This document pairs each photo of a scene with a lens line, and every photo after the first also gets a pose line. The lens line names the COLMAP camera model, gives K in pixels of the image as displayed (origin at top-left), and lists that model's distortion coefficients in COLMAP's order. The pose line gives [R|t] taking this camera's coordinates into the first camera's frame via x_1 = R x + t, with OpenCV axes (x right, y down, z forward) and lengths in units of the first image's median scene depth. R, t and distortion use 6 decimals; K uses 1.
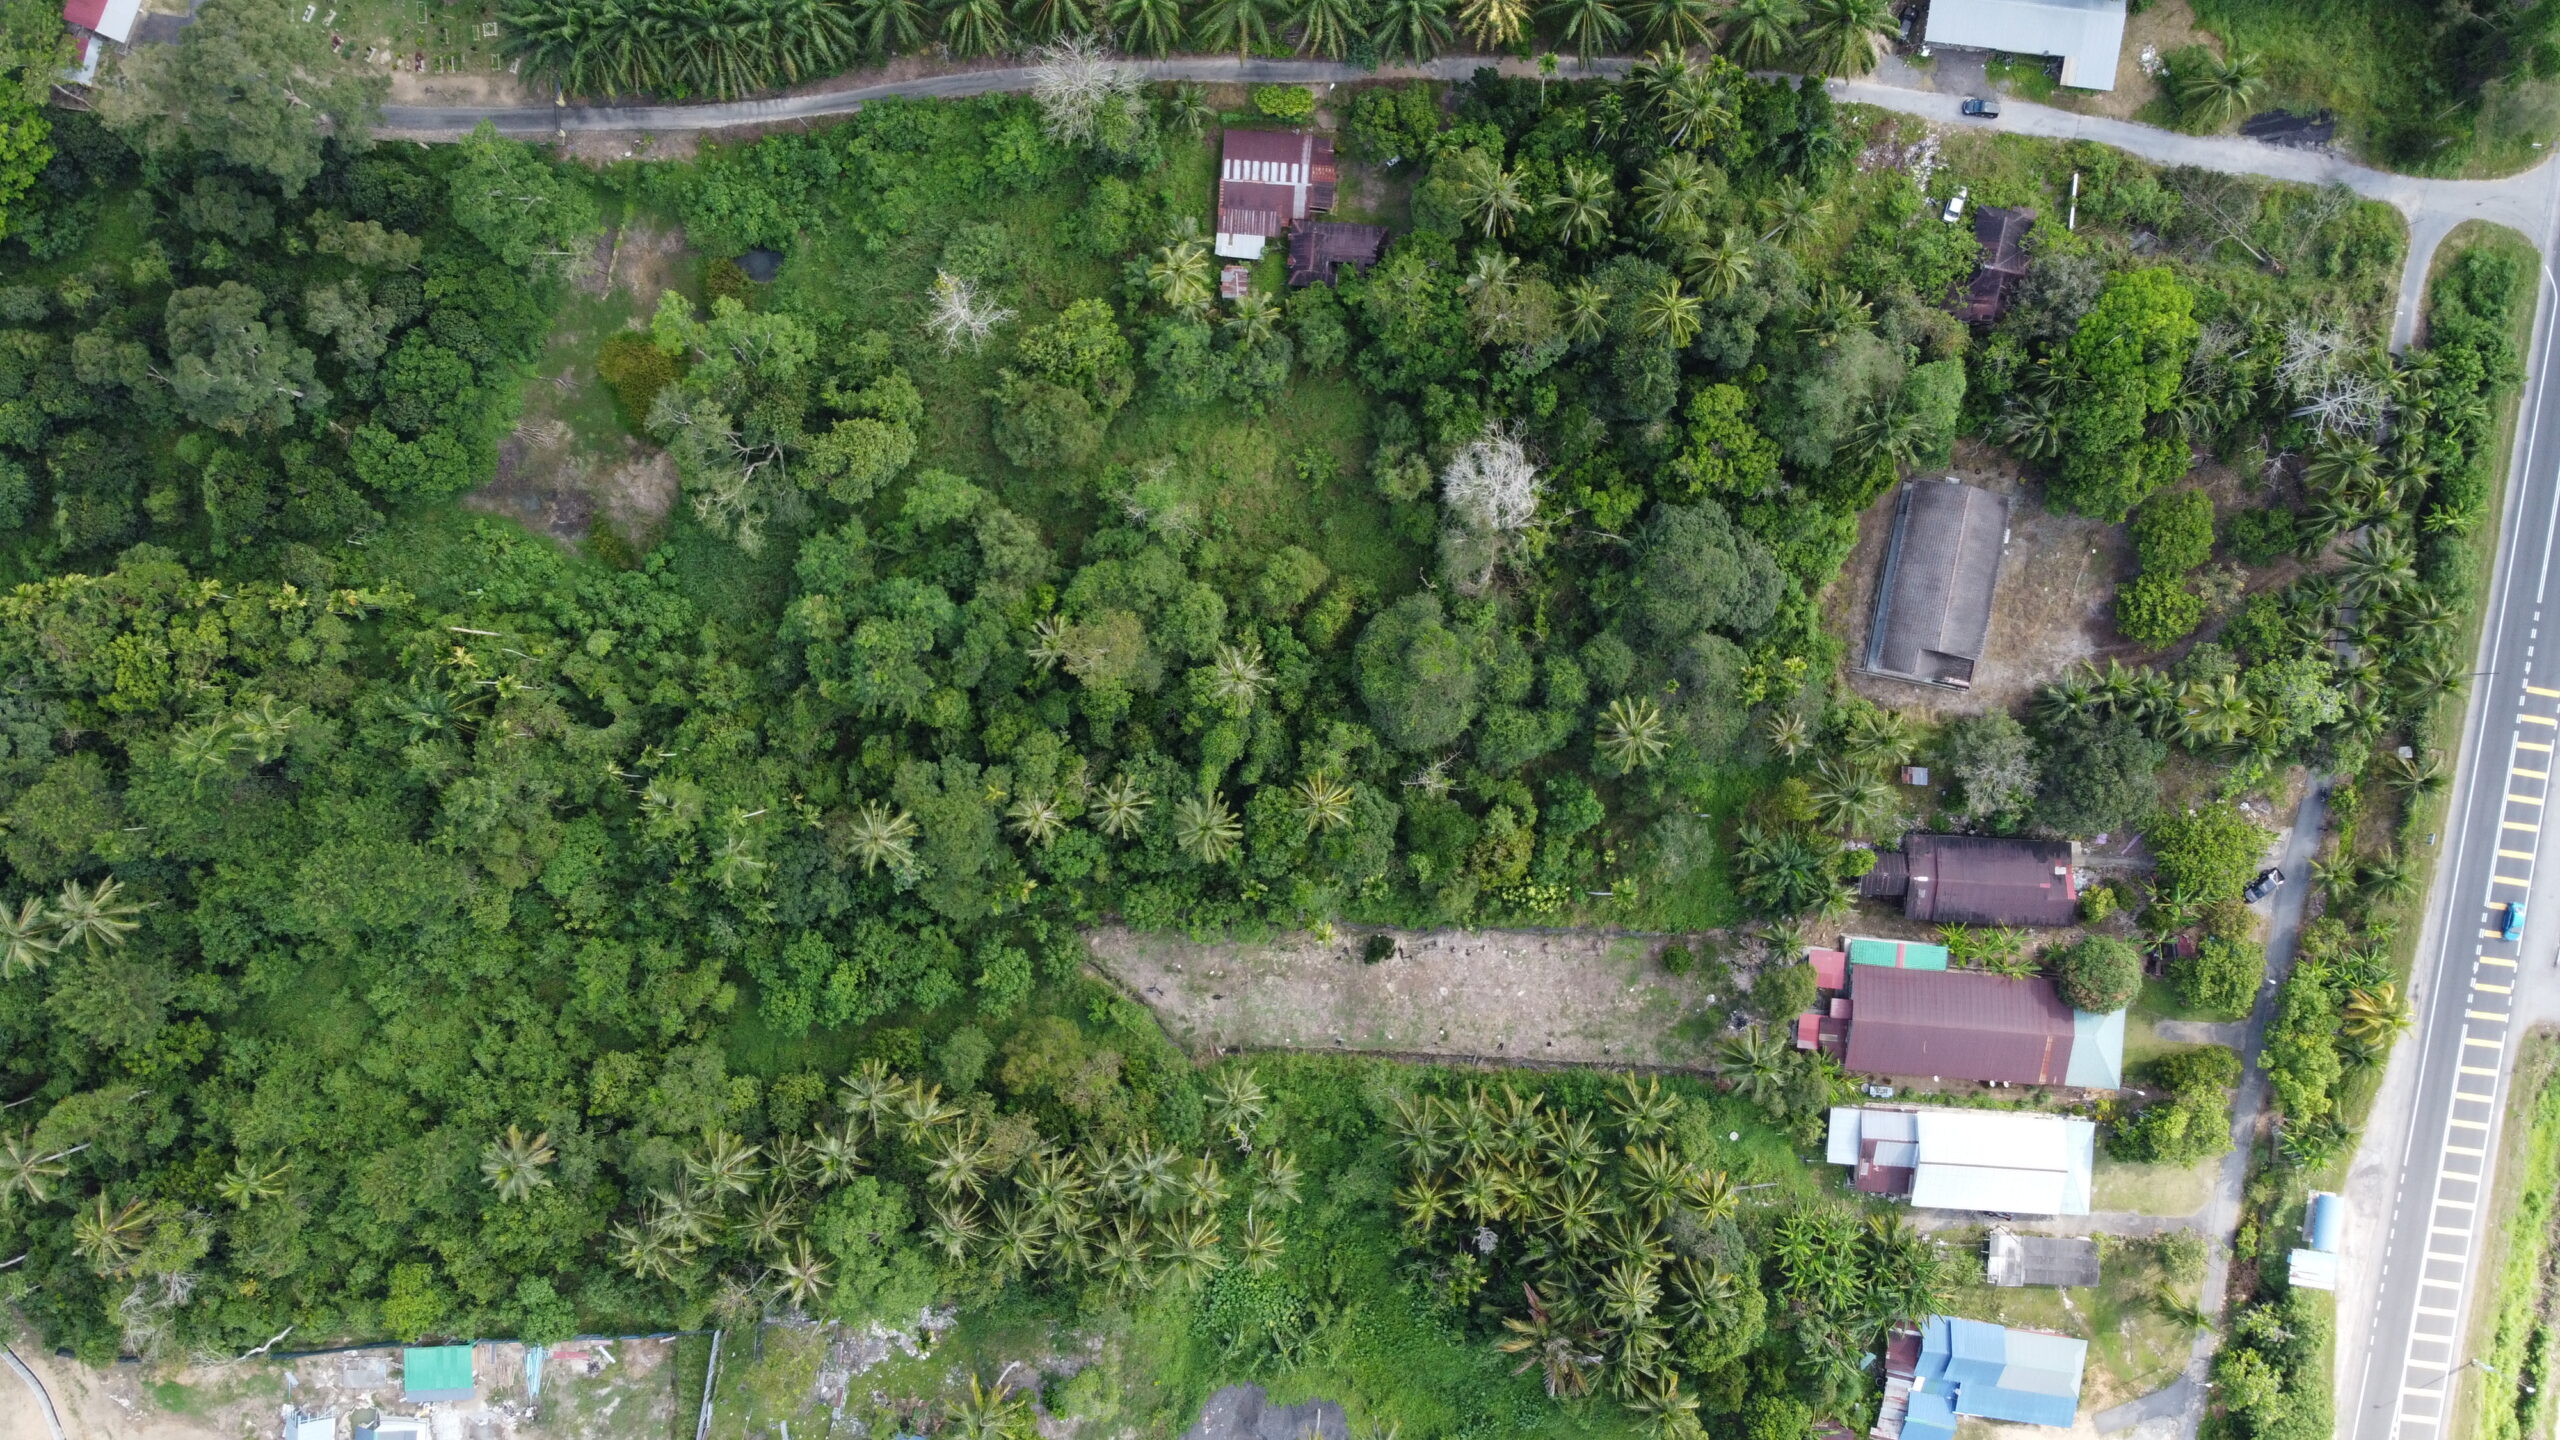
lens RADIAL K [[1934.0, 0, 1248.0], [0, 1934.0, 718.8], [0, 0, 1]] dist [-0.007754, -0.003490]
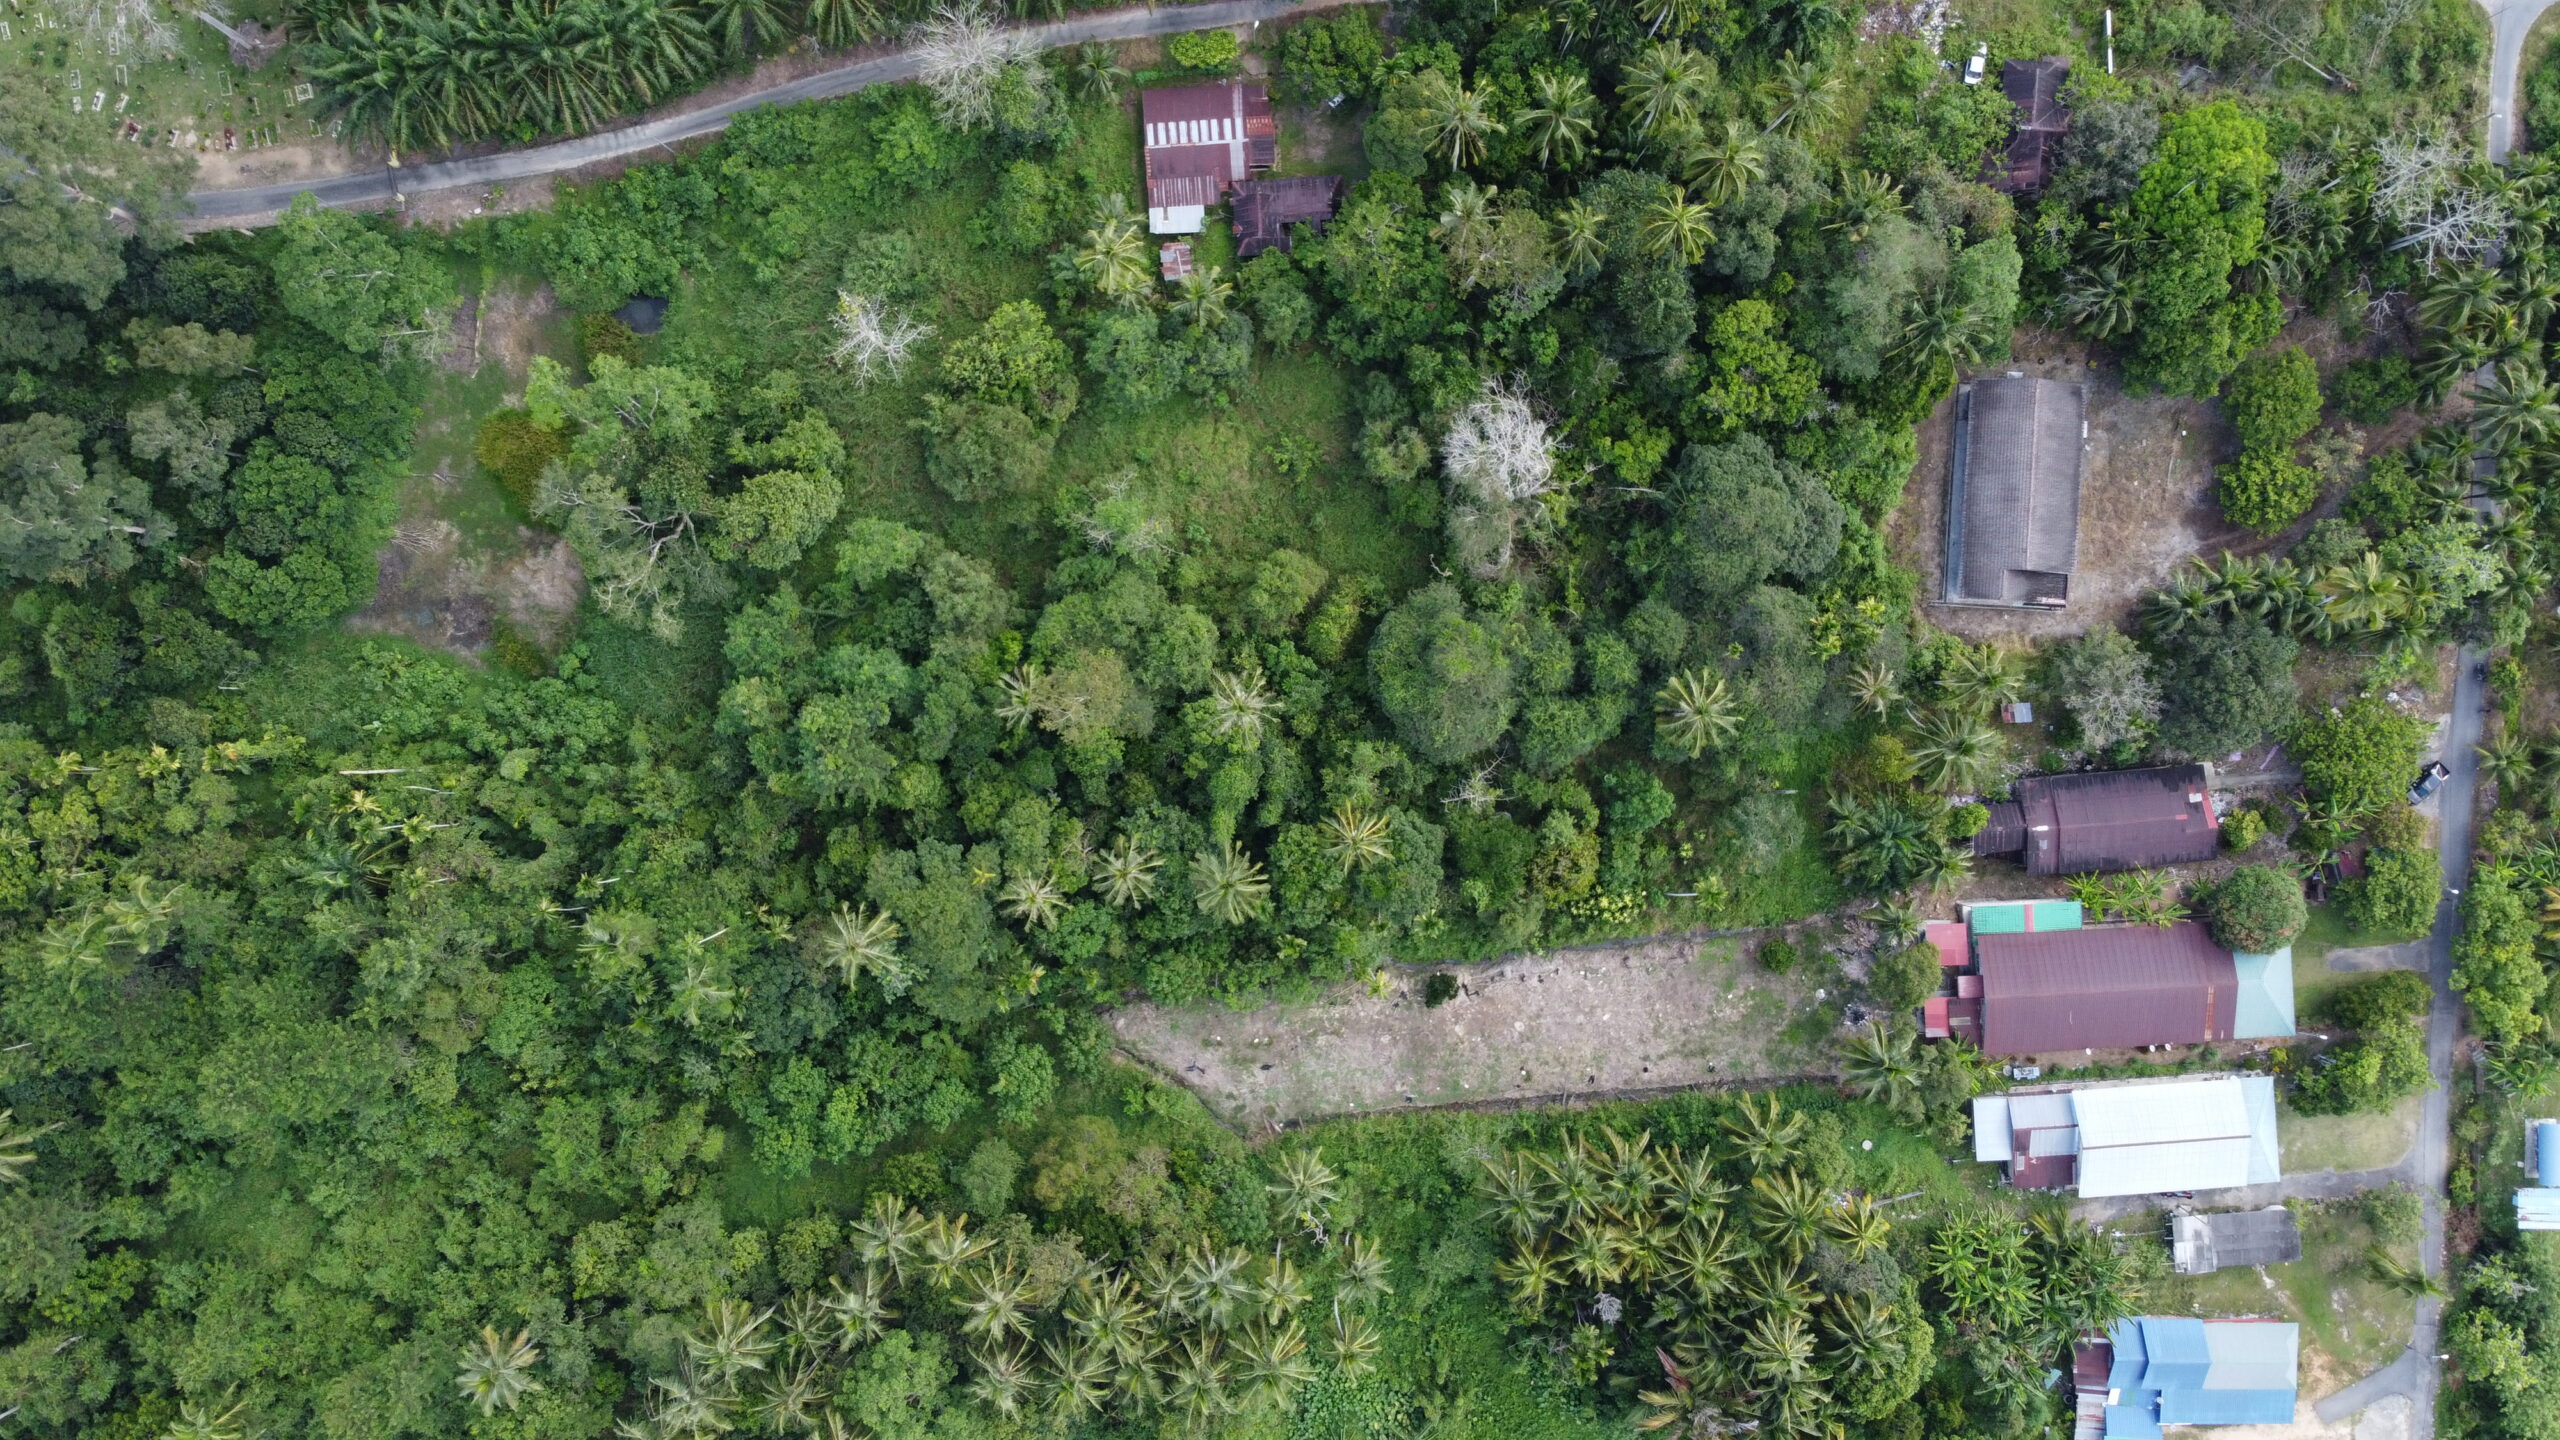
lens RADIAL K [[1938.7, 0, 1254.5], [0, 1938.7, 721.5], [0, 0, 1]] dist [-0.010206, 0.002982]
pose [[0.990948, -0.134237, -0.001692, 0.001709], [0.134239, 0.990948, 0.001096, -0.014662], [0.001530, -0.001313, 0.999998, 0.120013]]
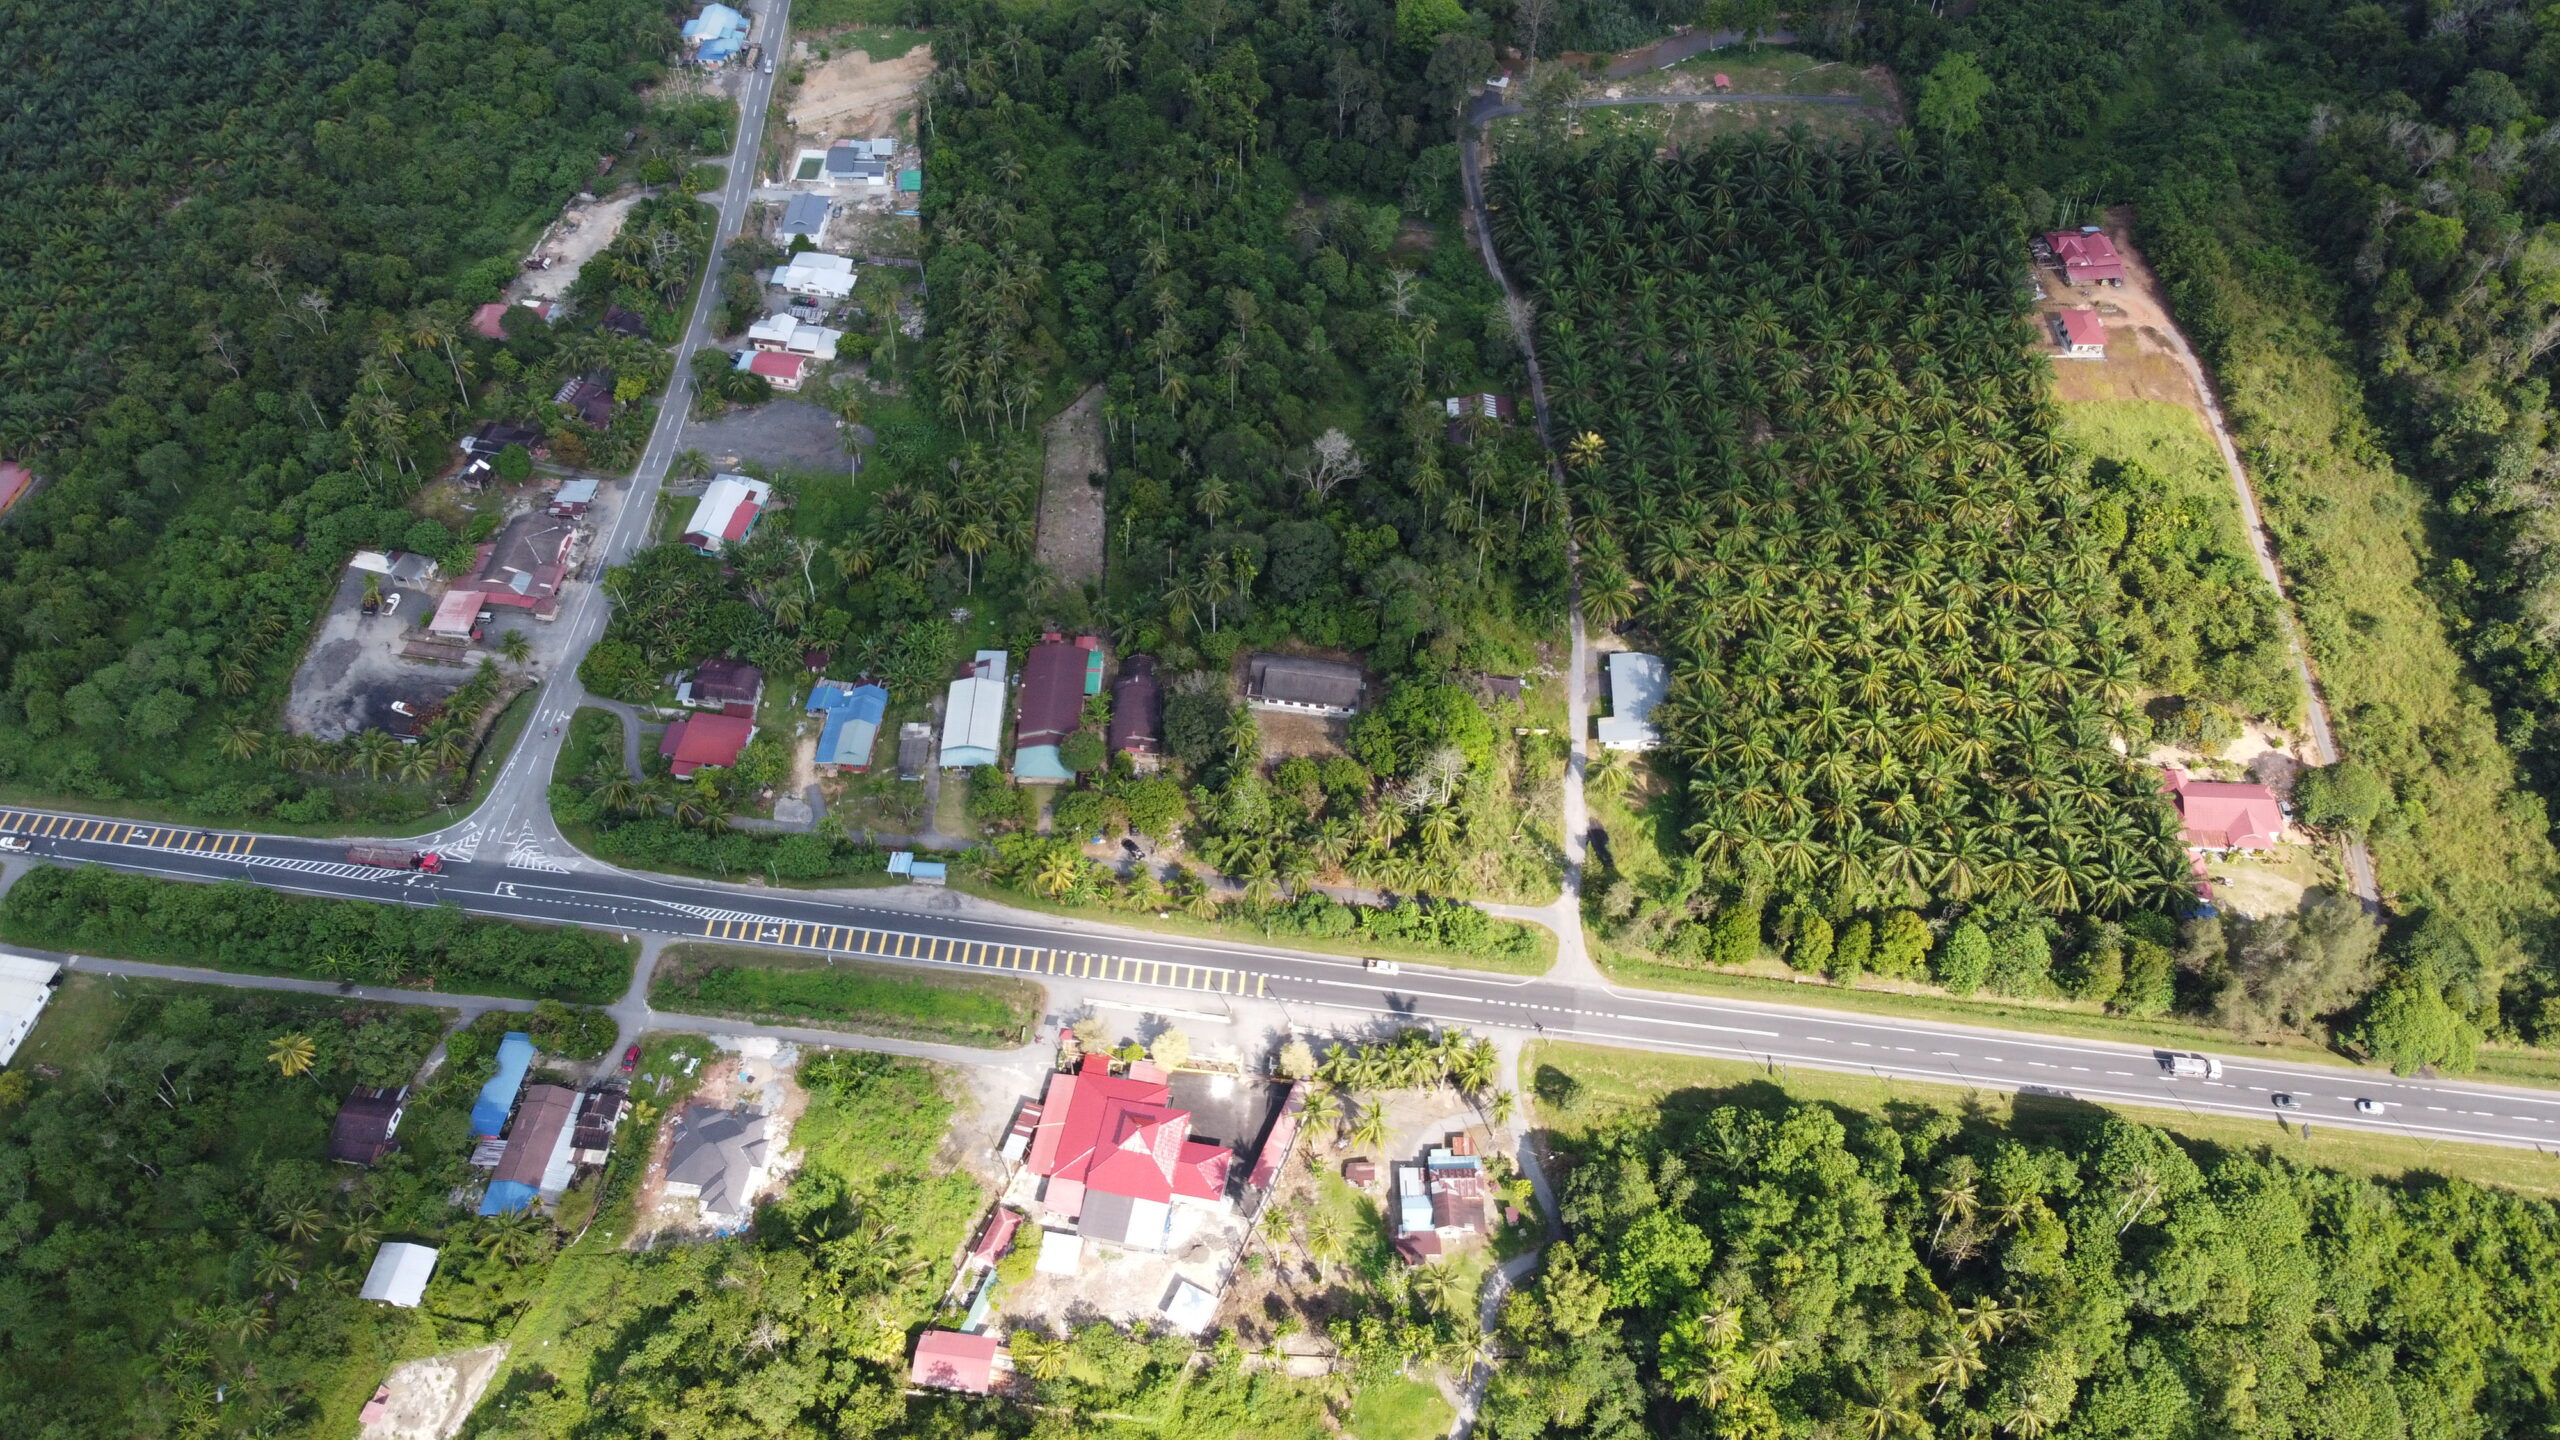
lens RADIAL K [[1934.0, 0, 1248.0], [0, 1934.0, 718.8], [0, 0, 1]] dist [-0.007754, -0.003490]
pose [[0.045337, 0.776899, -0.627991, 1.507174], [-0.998937, 0.040538, -0.021966, 0.022053], [0.008392, 0.628319, 0.777911, -0.351101]]
